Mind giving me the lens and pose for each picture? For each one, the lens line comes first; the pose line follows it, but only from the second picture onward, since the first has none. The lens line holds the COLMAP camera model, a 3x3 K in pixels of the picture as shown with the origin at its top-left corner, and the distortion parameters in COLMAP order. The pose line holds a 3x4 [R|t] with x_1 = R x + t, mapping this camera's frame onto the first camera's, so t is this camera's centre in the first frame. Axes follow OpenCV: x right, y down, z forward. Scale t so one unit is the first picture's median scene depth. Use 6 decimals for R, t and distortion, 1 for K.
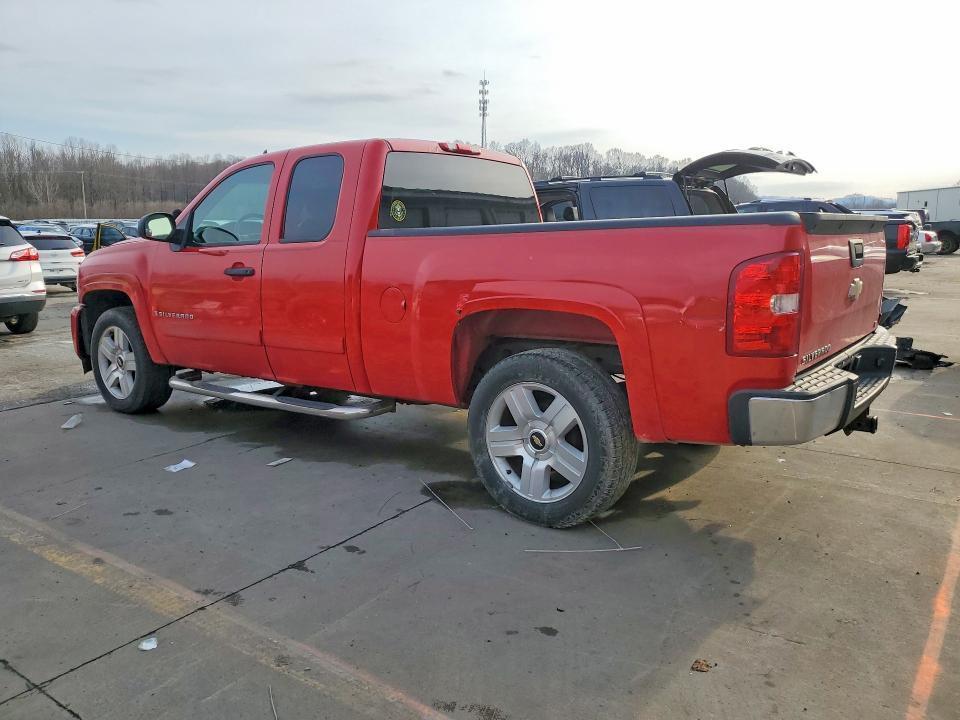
lens RADIAL K [[754.2, 0, 480.0], [0, 754.2, 360.0], [0, 0, 1]] dist [0.003118, -0.002035]
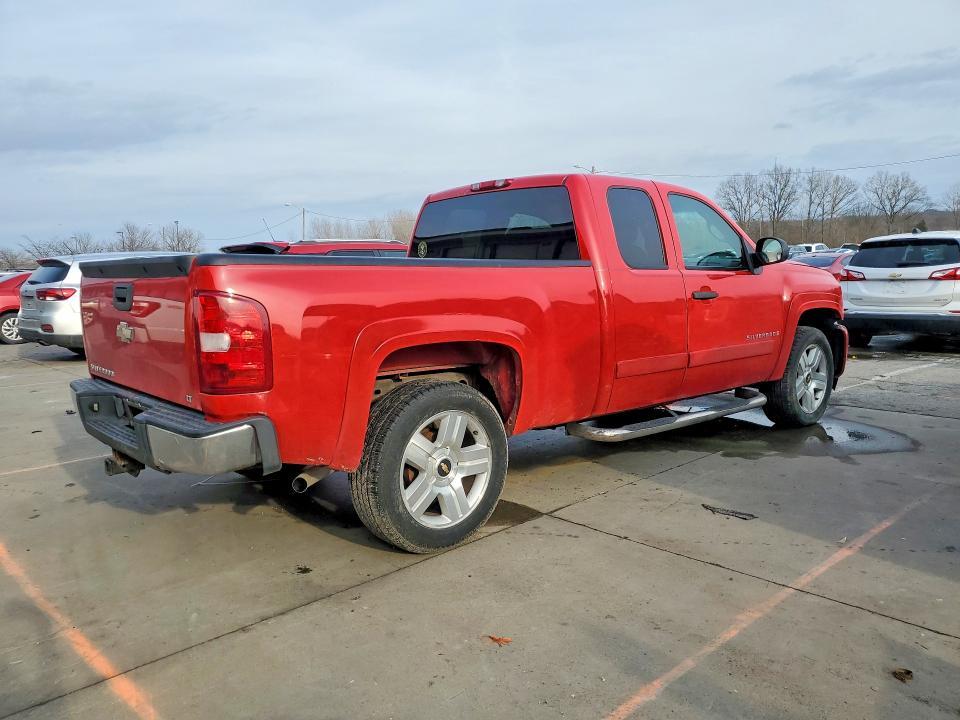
lens RADIAL K [[754.2, 0, 480.0], [0, 754.2, 360.0], [0, 0, 1]] dist [0.003118, -0.002035]
pose [[-0.194237, 0.139136, -0.971037, 1.277377], [-0.144781, 0.974983, 0.168662, -0.273377], [0.970212, 0.173348, -0.169233, 1.495819]]
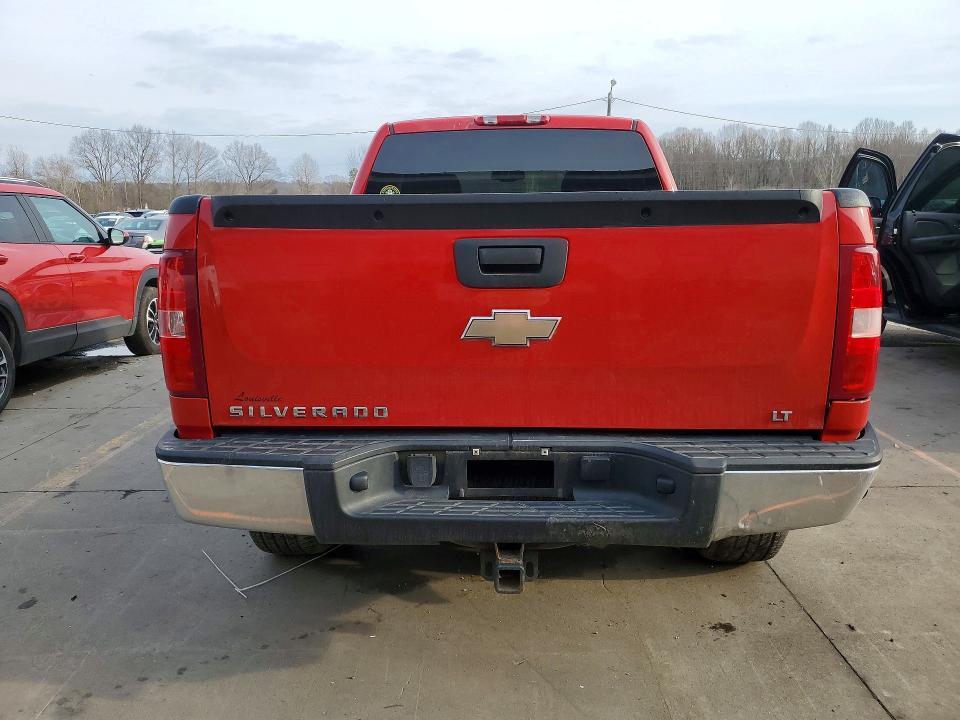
lens RADIAL K [[757.4, 0, 481.8], [0, 757.4, 343.7], [0, 0, 1]] dist [0.000845, 0.008099]
pose [[0.571123, 0.140845, -0.808691, 0.856160], [-0.139517, 0.987492, 0.073454, -0.109948], [0.808922, 0.070874, 0.583629, 0.597693]]
